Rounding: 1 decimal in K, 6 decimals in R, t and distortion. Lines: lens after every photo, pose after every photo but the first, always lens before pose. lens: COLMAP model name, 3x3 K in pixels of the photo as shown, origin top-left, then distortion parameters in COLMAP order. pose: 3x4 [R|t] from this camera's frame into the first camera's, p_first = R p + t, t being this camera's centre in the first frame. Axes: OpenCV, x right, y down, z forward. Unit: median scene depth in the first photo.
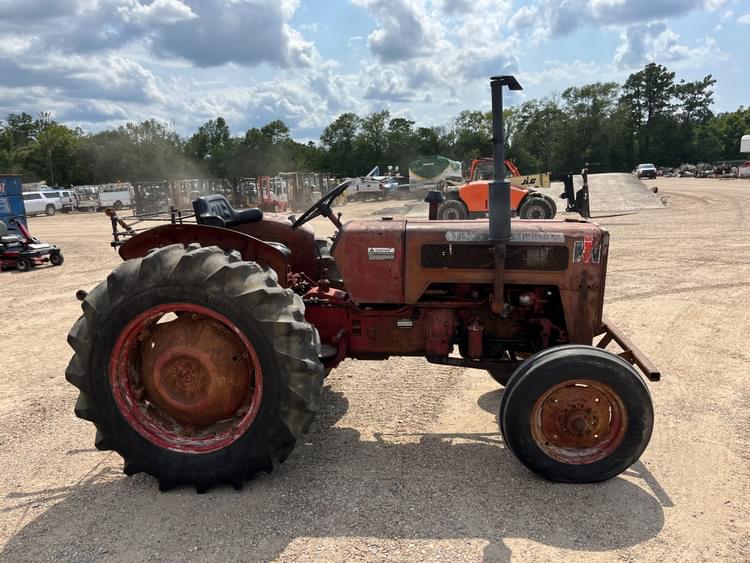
lens RADIAL K [[665.7, 0, 382.9], [0, 665.7, 278.9], [0, 0, 1]] dist [0.097149, -0.194675]
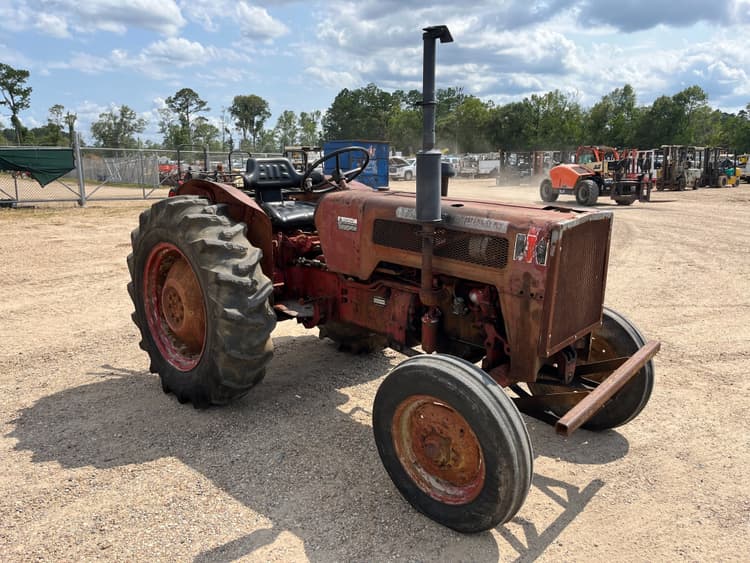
lens RADIAL K [[665.7, 0, 382.9], [0, 665.7, 278.9], [0, 0, 1]] dist [0.097149, -0.194675]
pose [[0.727100, 0.159207, -0.667817, 0.185298], [-0.133014, 0.986976, 0.090473, -0.014177], [0.673523, 0.023046, 0.738807, 0.084597]]
